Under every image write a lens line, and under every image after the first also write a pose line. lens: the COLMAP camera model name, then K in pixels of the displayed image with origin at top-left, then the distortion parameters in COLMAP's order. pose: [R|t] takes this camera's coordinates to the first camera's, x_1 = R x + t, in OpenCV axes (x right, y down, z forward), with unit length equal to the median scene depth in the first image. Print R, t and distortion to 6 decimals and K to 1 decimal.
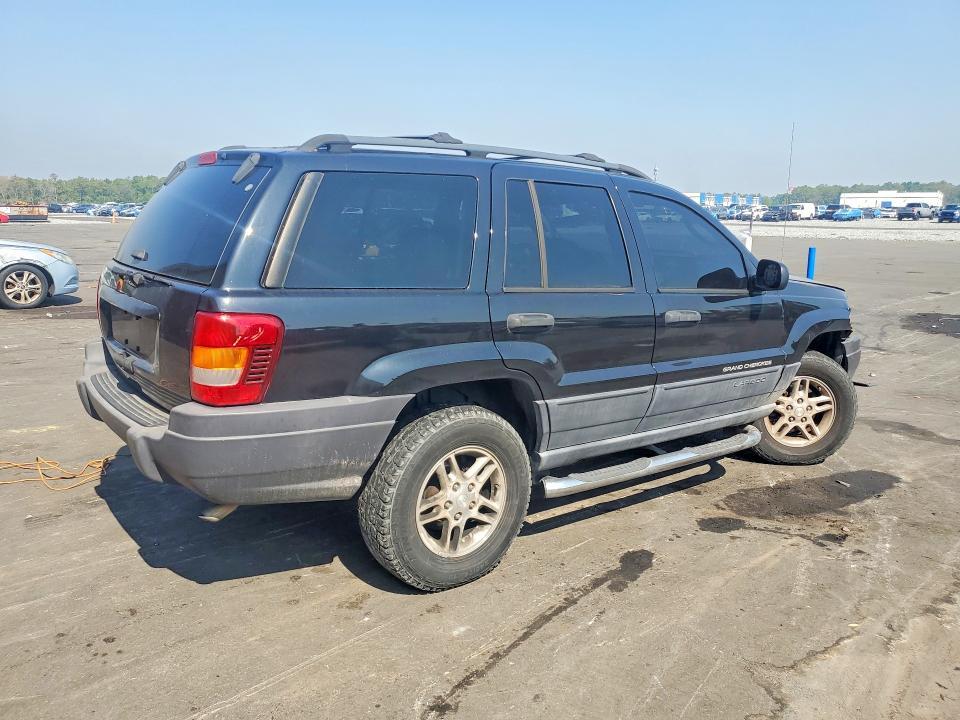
lens RADIAL K [[795.5, 0, 480.0], [0, 795.5, 360.0], [0, 0, 1]] dist [0.015516, -0.001100]
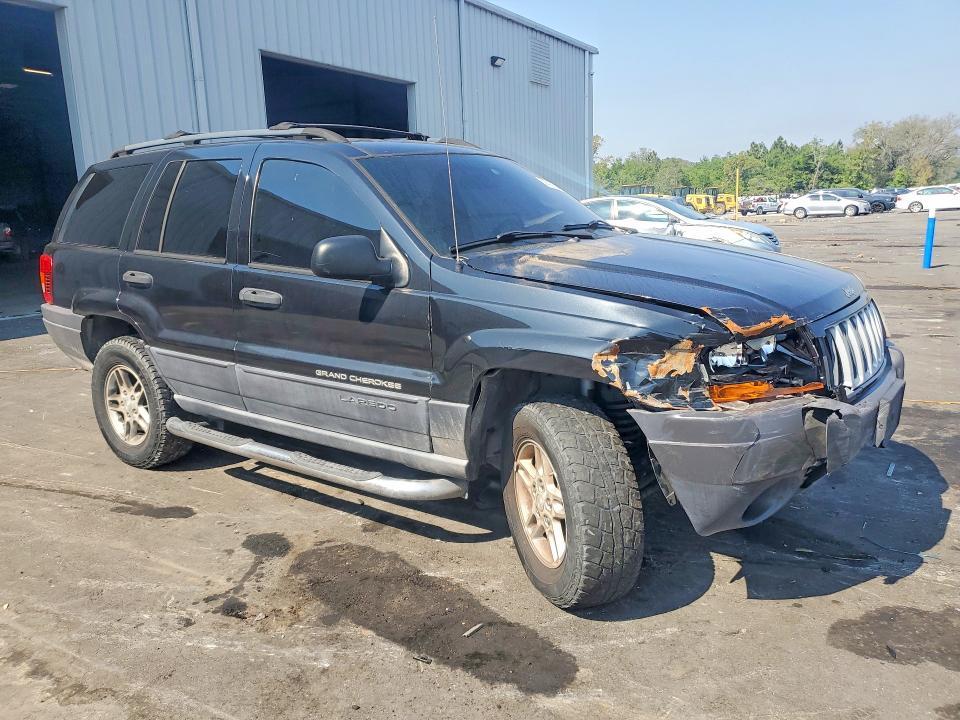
lens RADIAL K [[795.5, 0, 480.0], [0, 795.5, 360.0], [0, 0, 1]] dist [0.015516, -0.001100]
pose [[0.222368, 0.156016, -0.962399, 1.190503], [-0.138305, 0.982179, 0.127266, -0.133491], [0.965103, 0.104805, 0.239982, 1.033166]]
